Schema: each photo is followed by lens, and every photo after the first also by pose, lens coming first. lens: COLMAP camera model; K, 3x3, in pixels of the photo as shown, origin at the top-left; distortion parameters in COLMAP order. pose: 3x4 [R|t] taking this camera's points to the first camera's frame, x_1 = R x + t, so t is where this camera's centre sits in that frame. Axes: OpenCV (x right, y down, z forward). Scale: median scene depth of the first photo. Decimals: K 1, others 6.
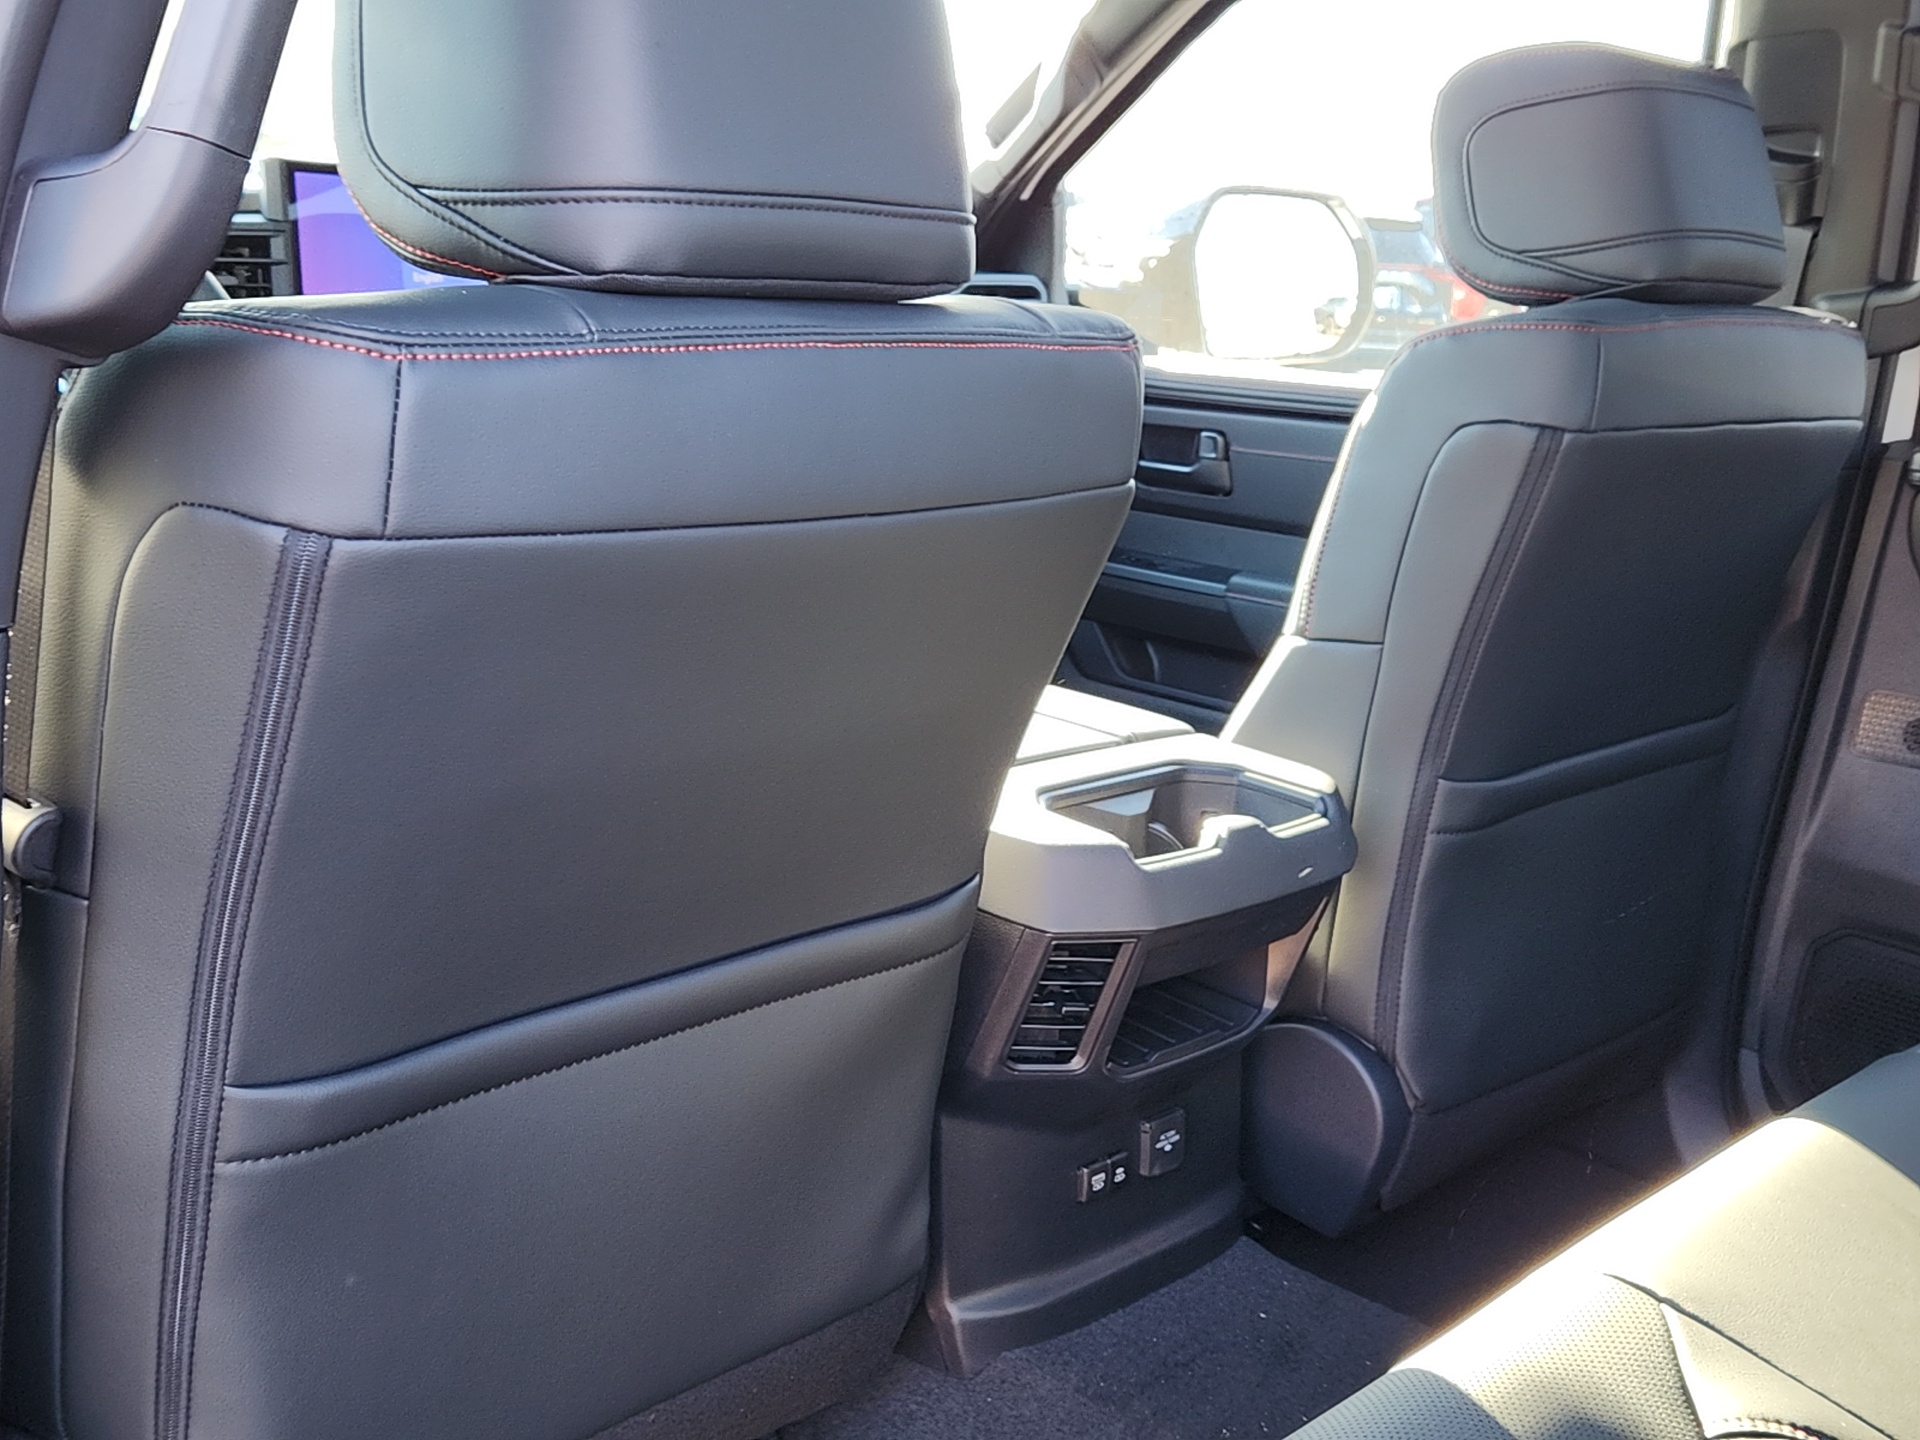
lens RADIAL K [[2378.5, 0, 959.4], [0, 2378.5, 728.8], [0, 0, 1]] dist [0.062052, -0.081659]
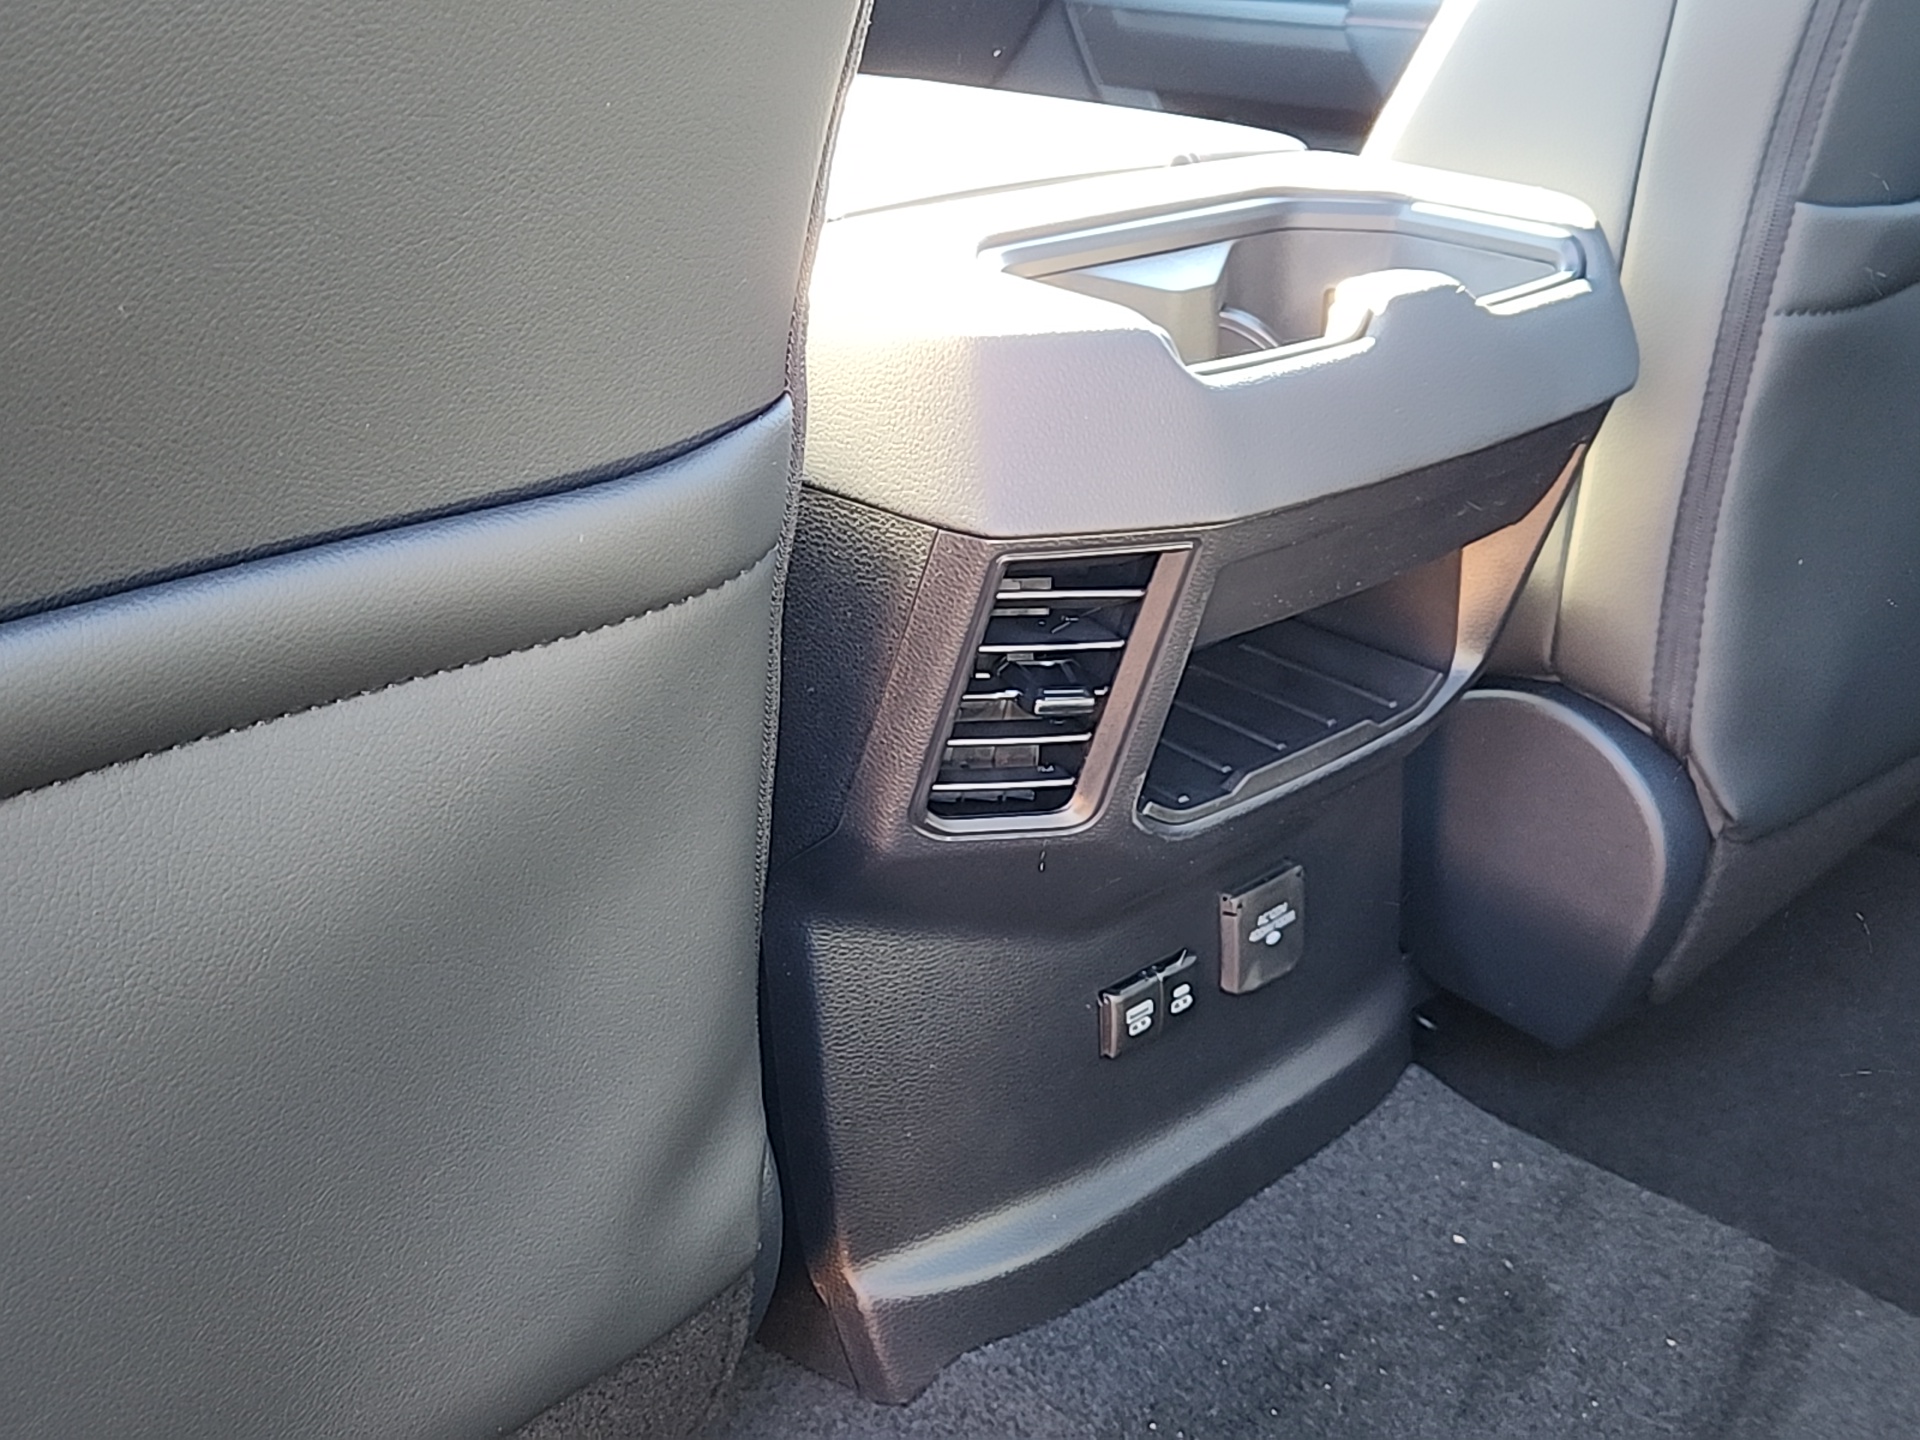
lens RADIAL K [[2231.8, 0, 962.2], [0, 2231.8, 817.9], [0, 0, 1]] dist [0.110995, -0.334713]
pose [[0.997724, -0.040635, -0.053815, 0.047428], [0.050211, 0.980373, 0.190650, 0.051806], [0.045012, -0.192918, 0.980182, 0.526189]]
